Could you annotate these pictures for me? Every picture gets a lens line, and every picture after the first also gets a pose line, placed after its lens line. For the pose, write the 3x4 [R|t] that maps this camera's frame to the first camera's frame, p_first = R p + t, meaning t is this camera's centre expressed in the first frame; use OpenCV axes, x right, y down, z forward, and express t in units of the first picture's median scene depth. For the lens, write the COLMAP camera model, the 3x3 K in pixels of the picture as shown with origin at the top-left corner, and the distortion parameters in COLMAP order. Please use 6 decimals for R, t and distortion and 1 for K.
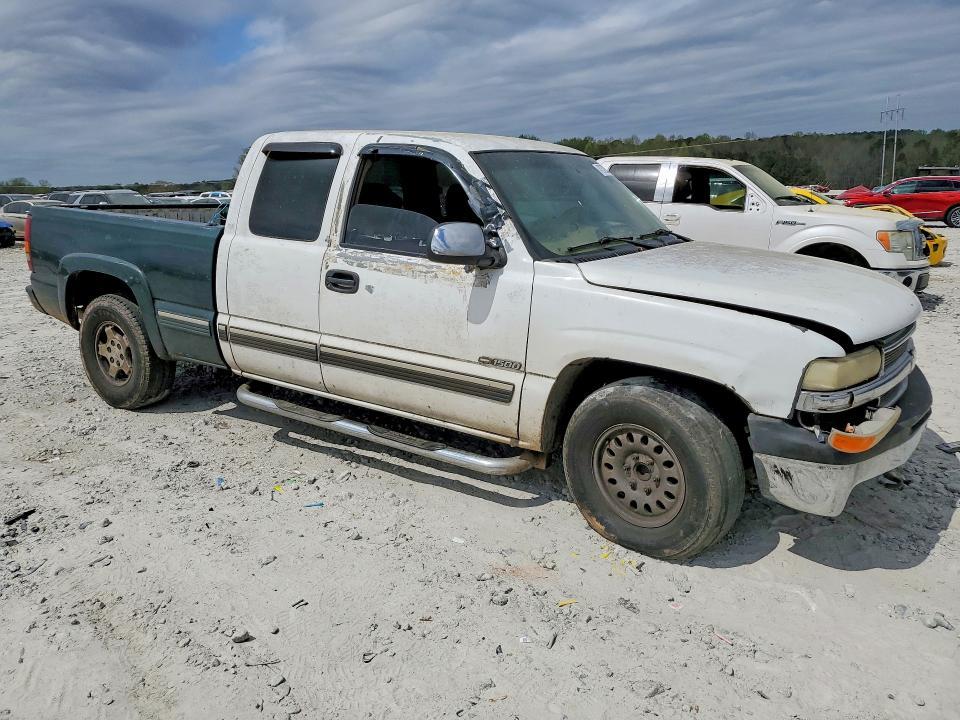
lens RADIAL K [[726.9, 0, 480.0], [0, 726.9, 360.0], [0, 0, 1]] dist [0.010789, -0.001505]
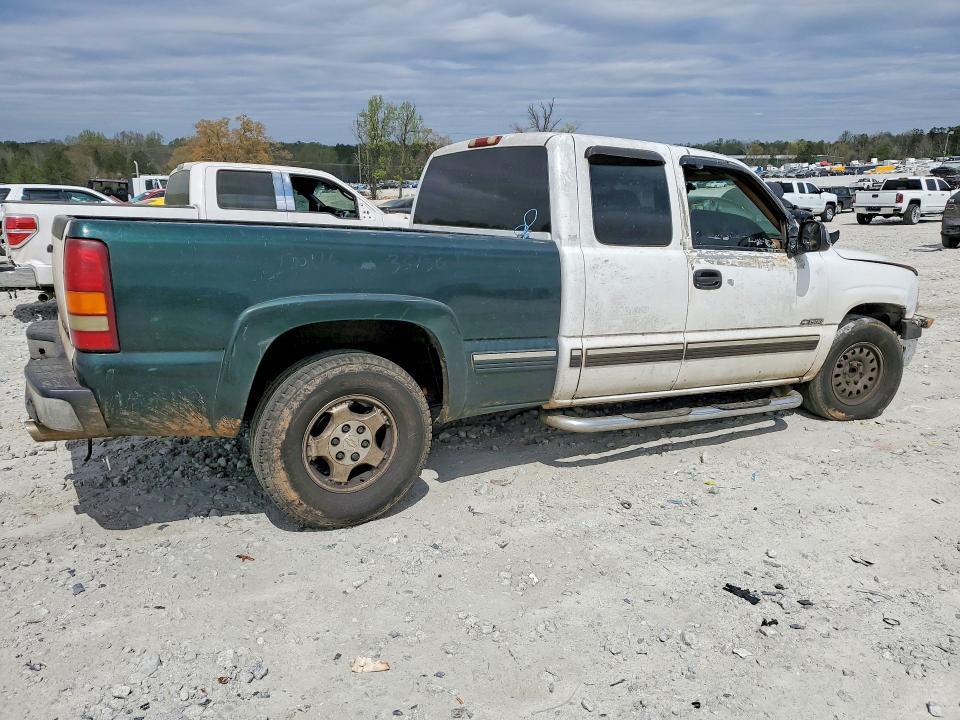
lens RADIAL K [[726.9, 0, 480.0], [0, 726.9, 360.0], [0, 0, 1]] dist [0.010789, -0.001505]
pose [[0.482585, -0.184265, 0.856246, -1.309713], [0.195171, 0.975662, 0.099964, -0.164697], [-0.853827, 0.118873, 0.506803, 0.742462]]
